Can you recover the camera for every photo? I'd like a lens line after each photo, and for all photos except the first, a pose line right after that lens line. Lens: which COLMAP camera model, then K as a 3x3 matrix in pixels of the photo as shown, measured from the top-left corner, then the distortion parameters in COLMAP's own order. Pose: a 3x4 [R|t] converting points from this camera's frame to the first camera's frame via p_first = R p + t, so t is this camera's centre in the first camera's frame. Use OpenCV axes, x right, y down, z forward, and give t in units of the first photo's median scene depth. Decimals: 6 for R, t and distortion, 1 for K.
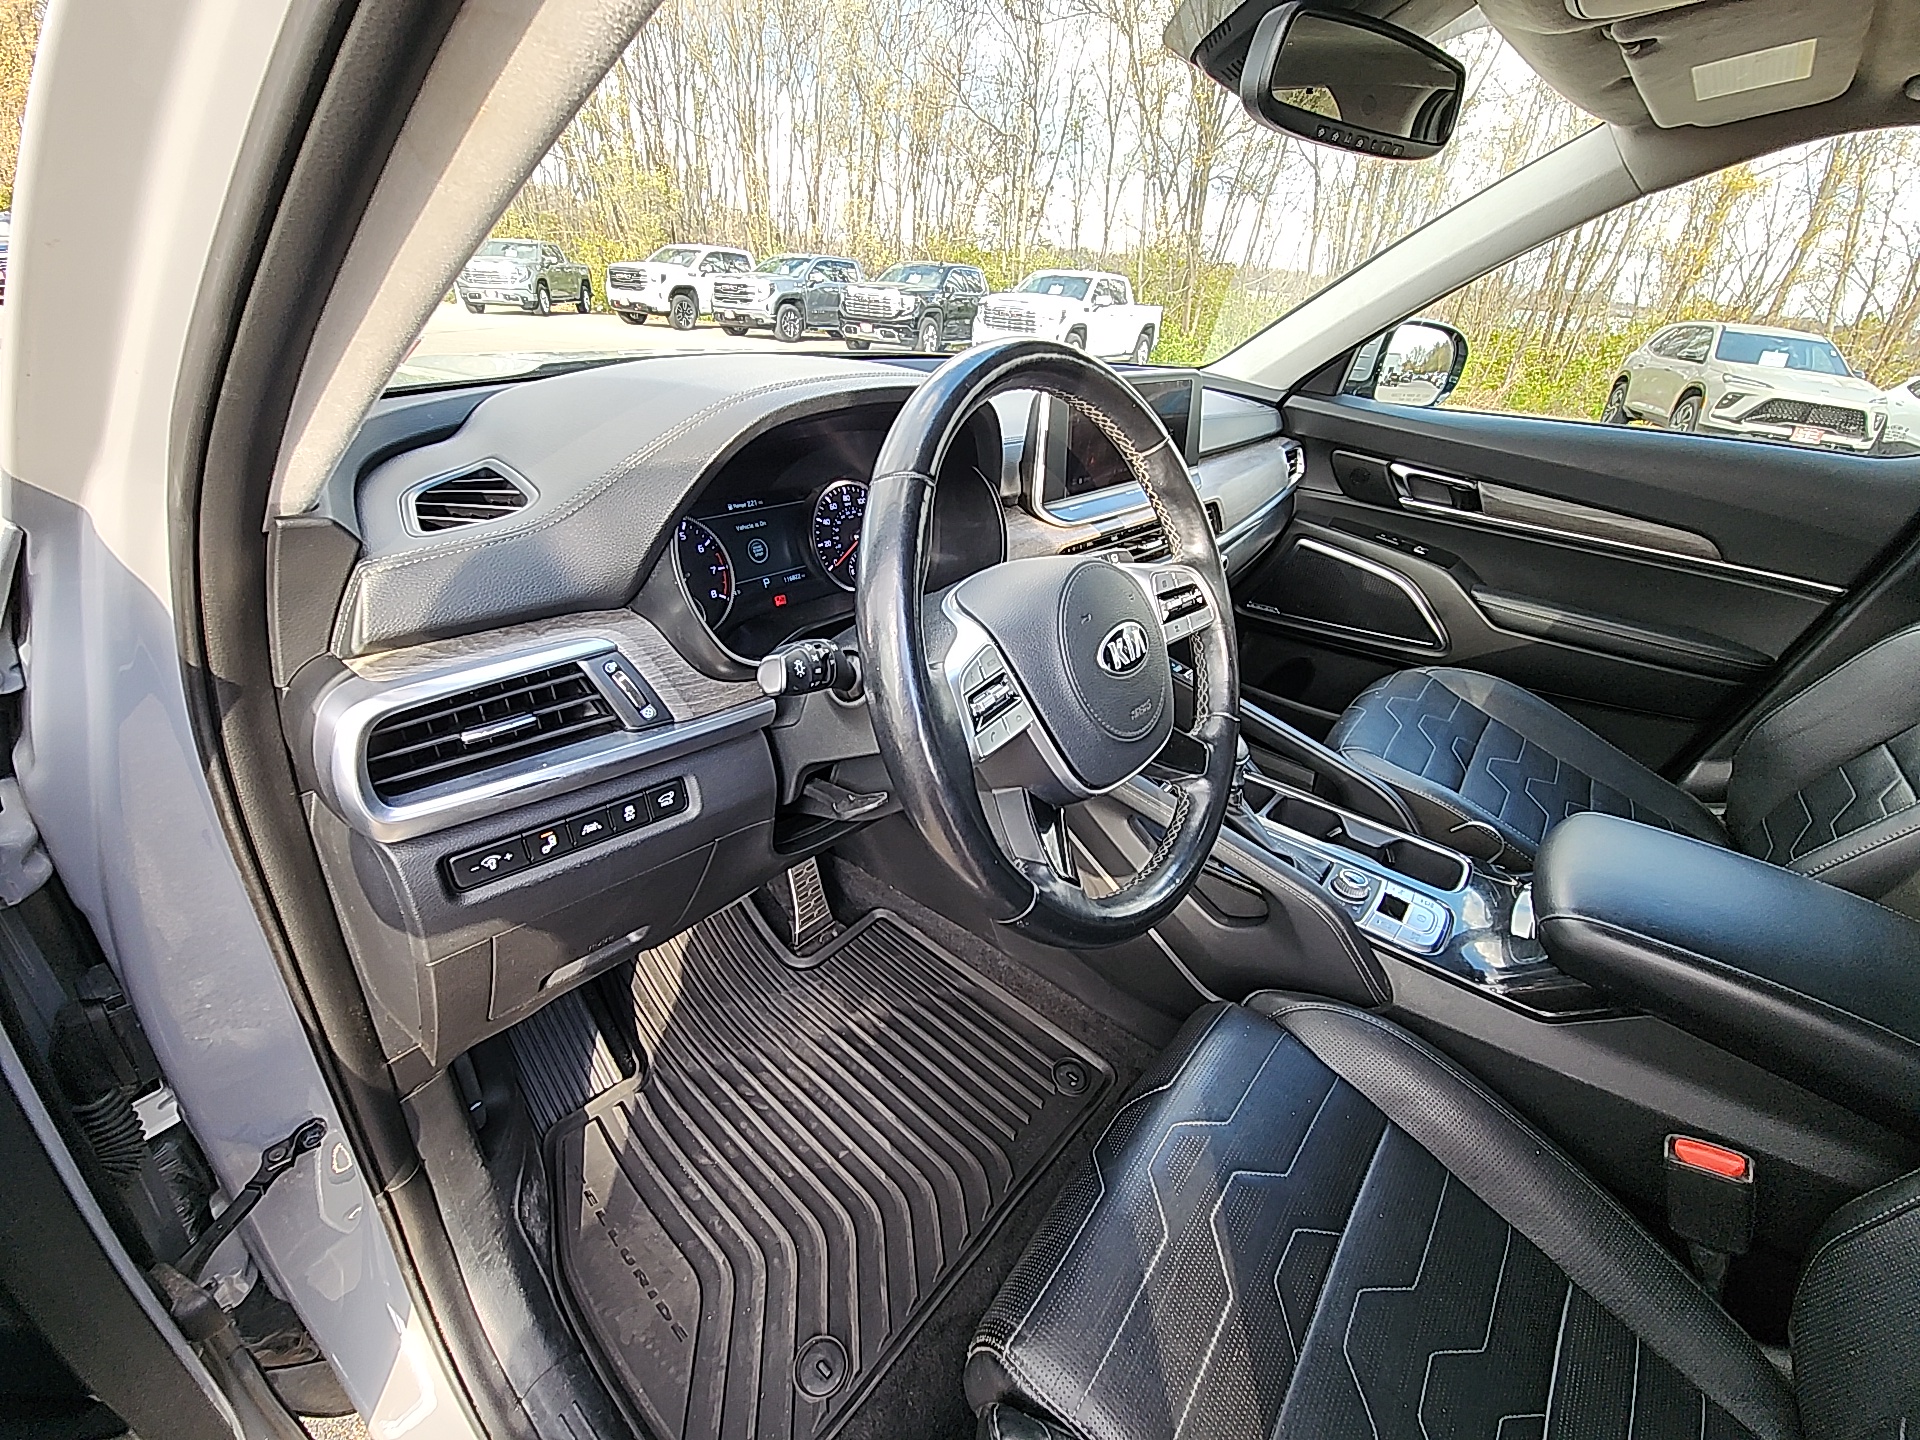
lens RADIAL K [[769.8, 0, 951.8], [0, 769.8, 702.3], [0, 0, 1]] dist [0.014289, -0.008890]
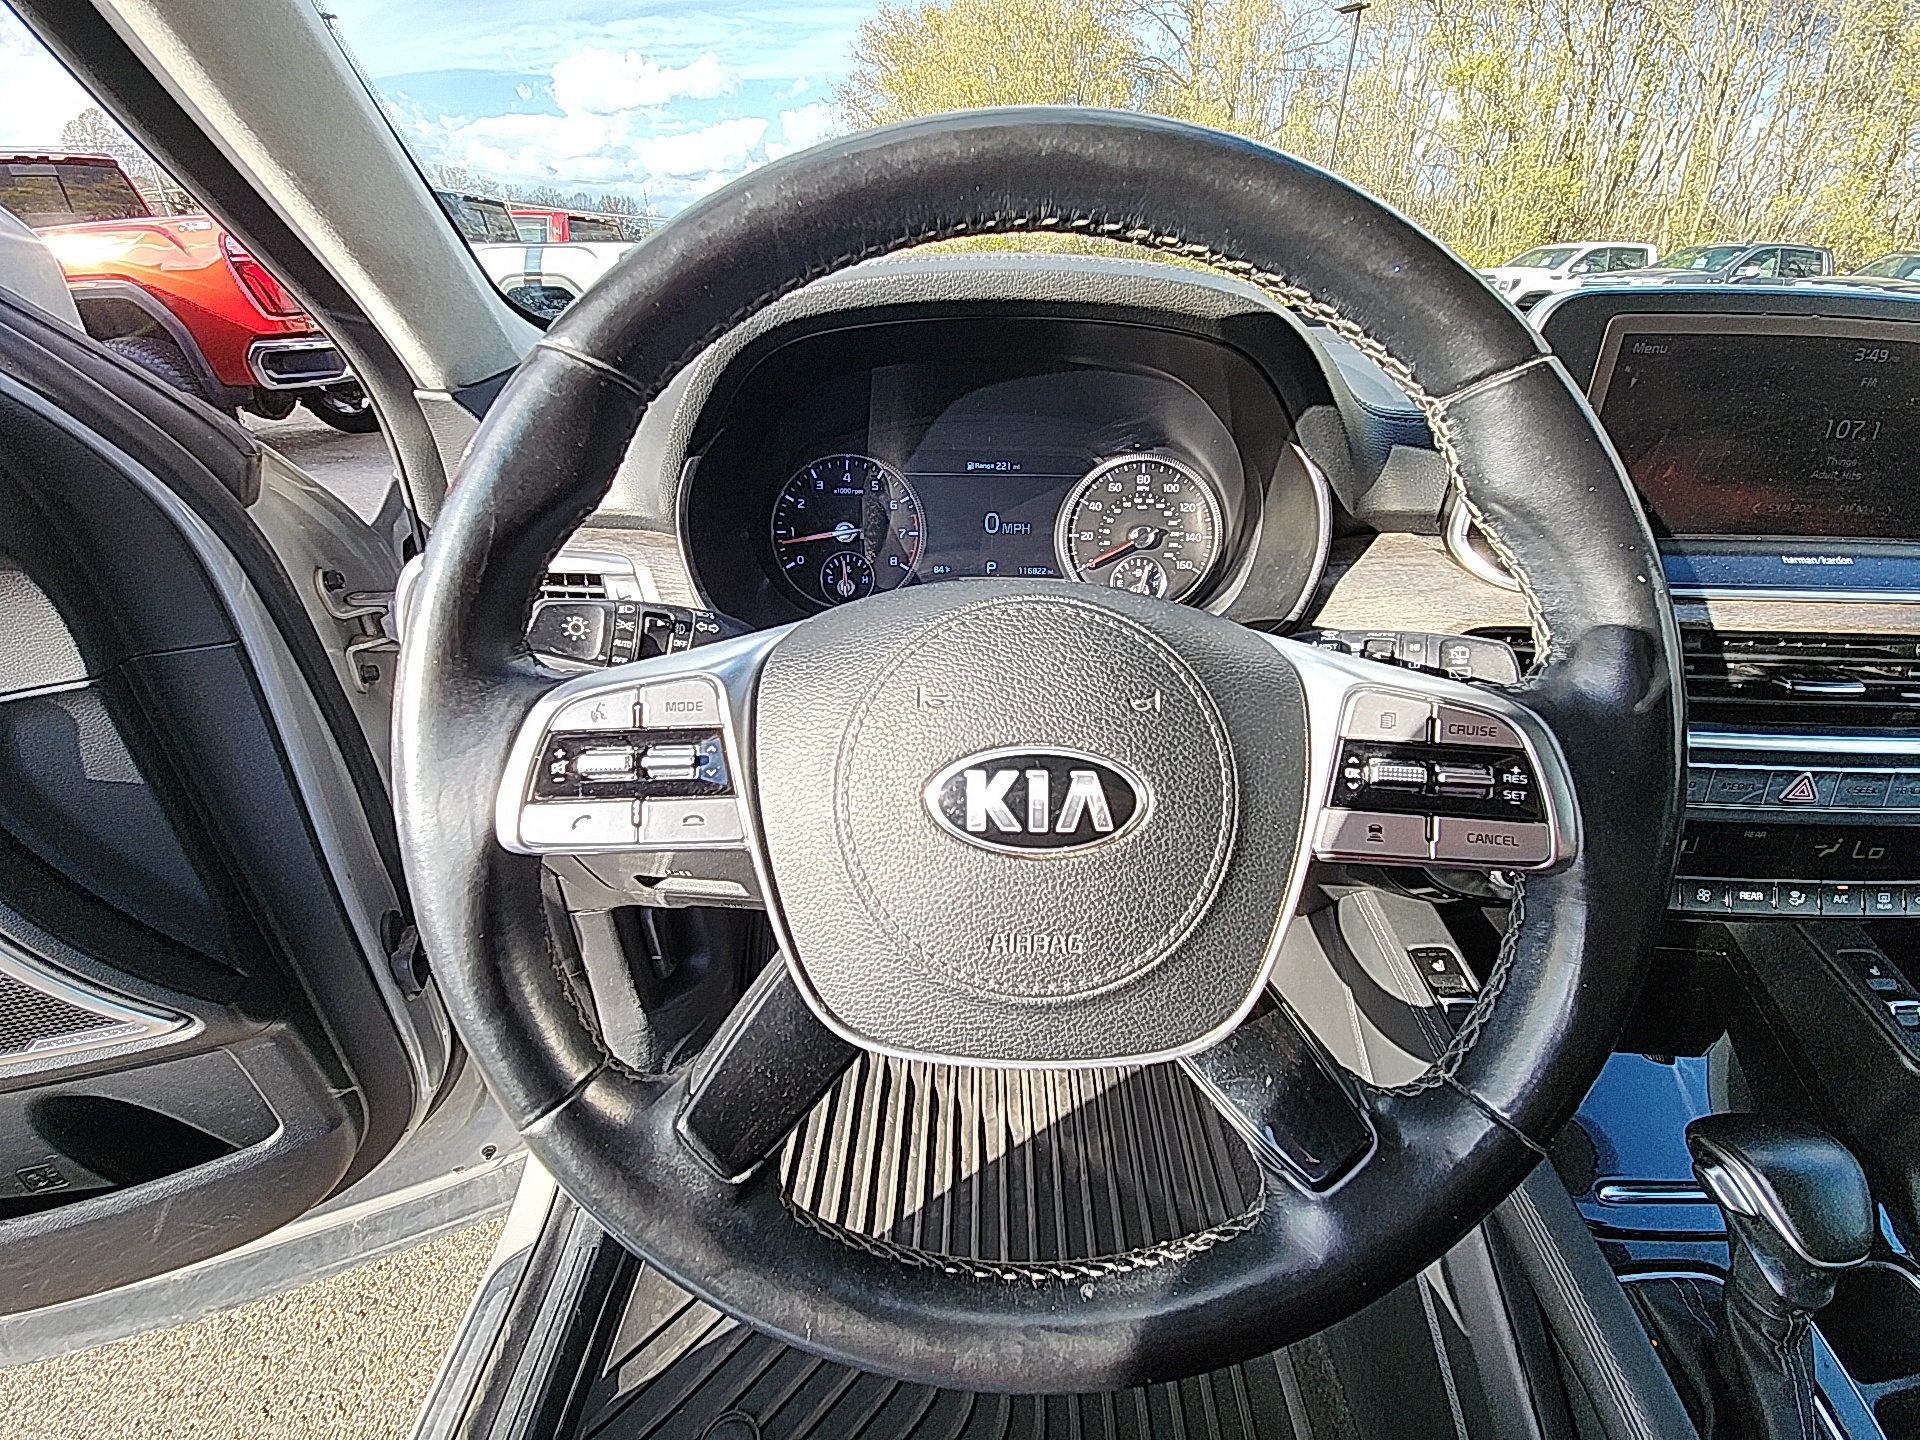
lens RADIAL K [[775.5, 0, 954.7], [0, 775.5, 698.9], [0, 0, 1]] dist [0.029535, -0.021241]
pose [[0.627843, 0.315704, -0.711438, 0.270472], [-0.331172, 0.935534, 0.122889, -0.088736], [0.704371, 0.158453, 0.691920, 0.356125]]
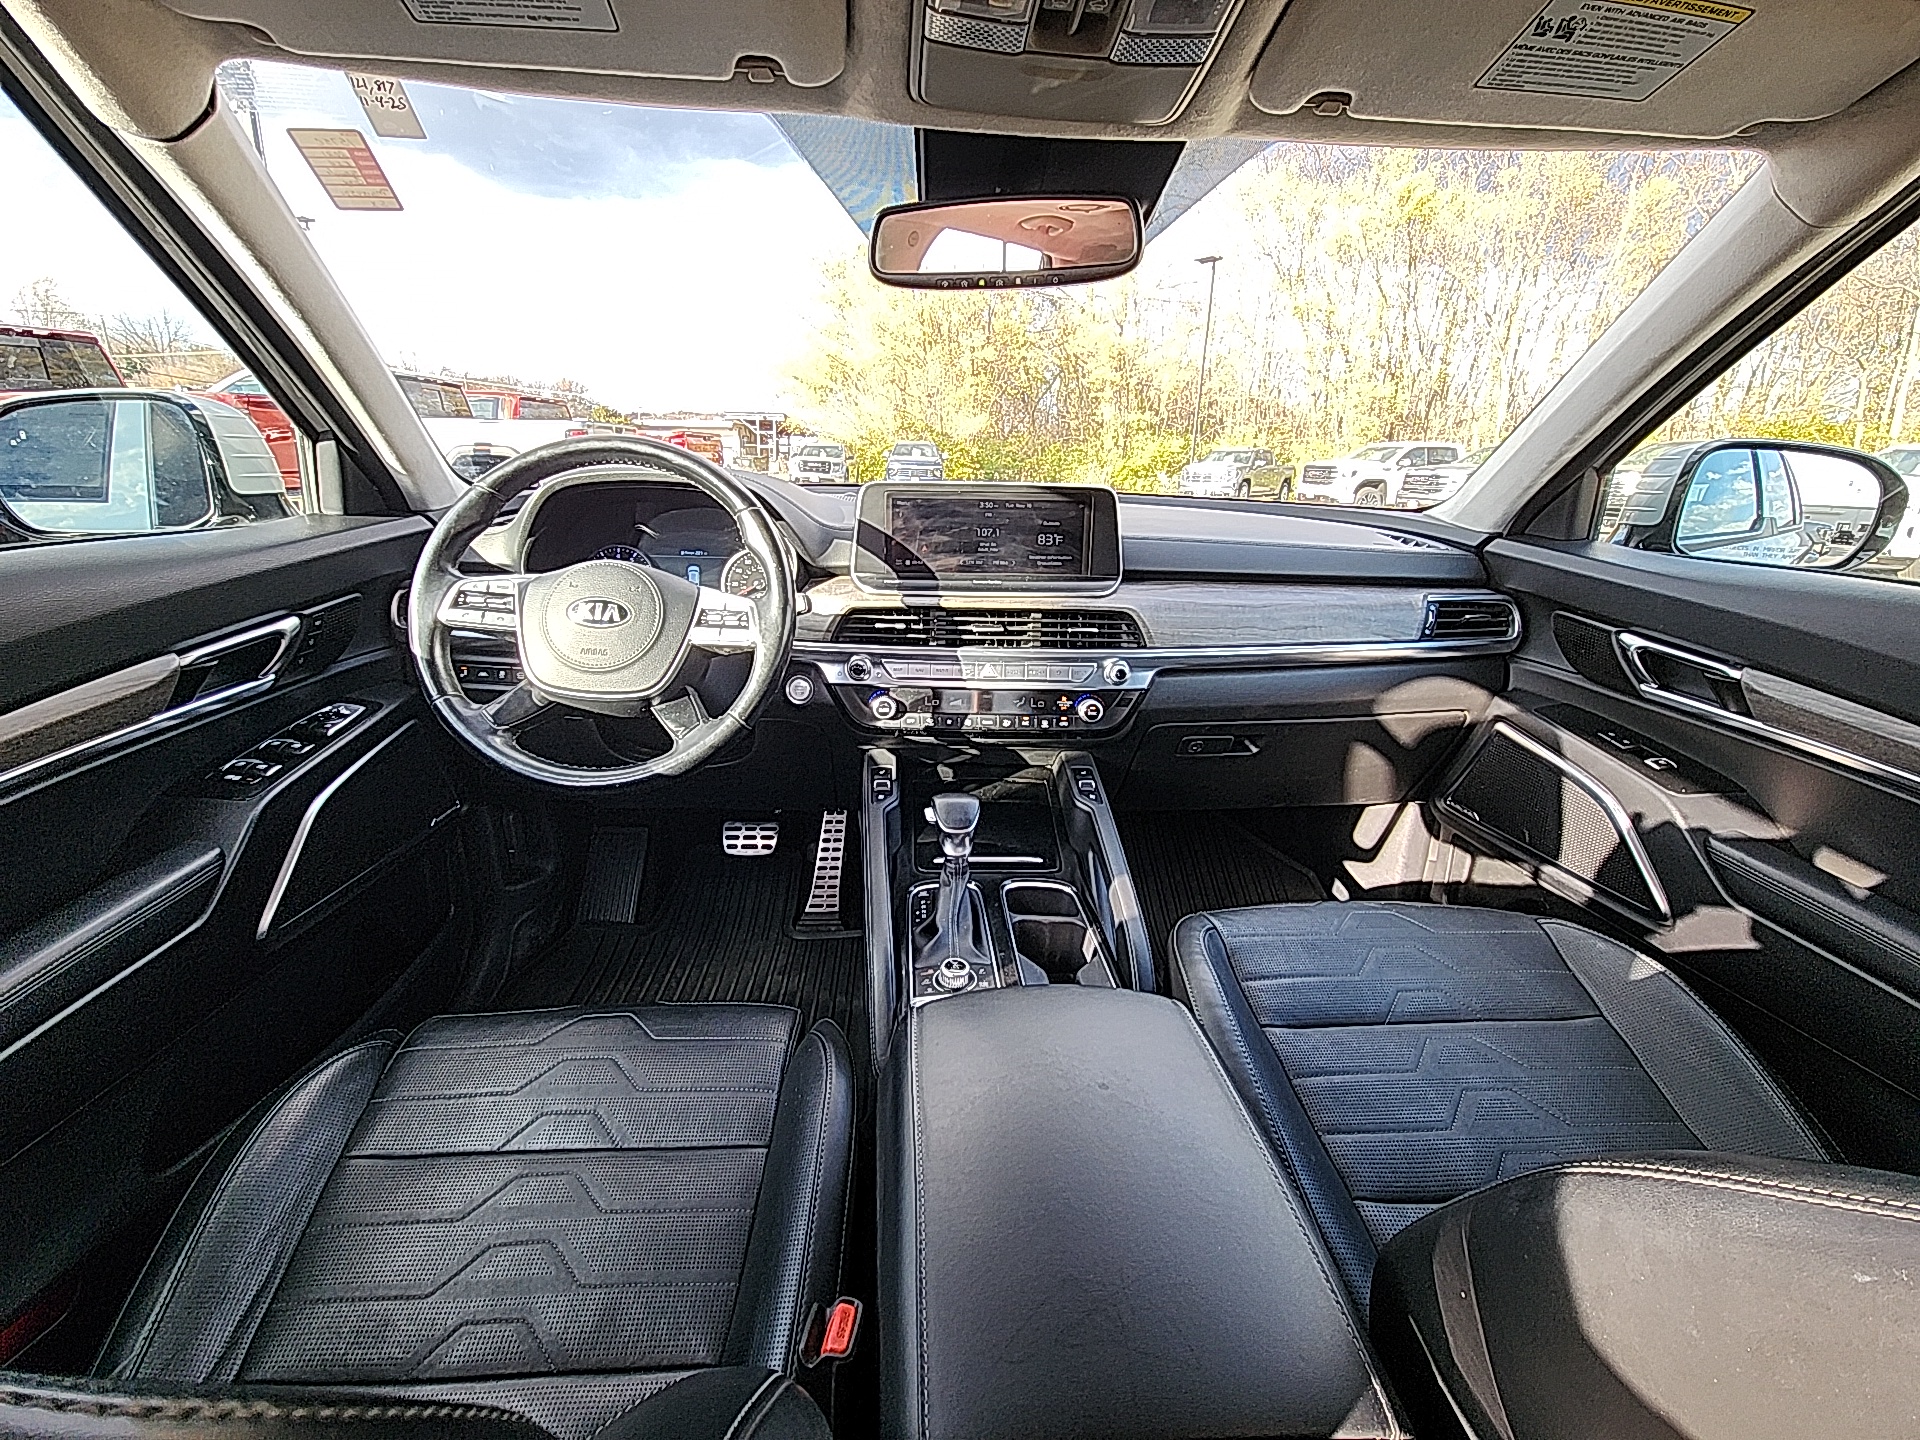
lens RADIAL K [[769.8, 0, 951.8], [0, 769.8, 702.3], [0, 0, 1]] dist [0.014289, -0.008890]
pose [[0.688400, 0.177267, -0.703336, 1.025224], [-0.324275, 0.942589, -0.079821, -0.000884], [0.648807, 0.283023, 0.706362, 0.222730]]
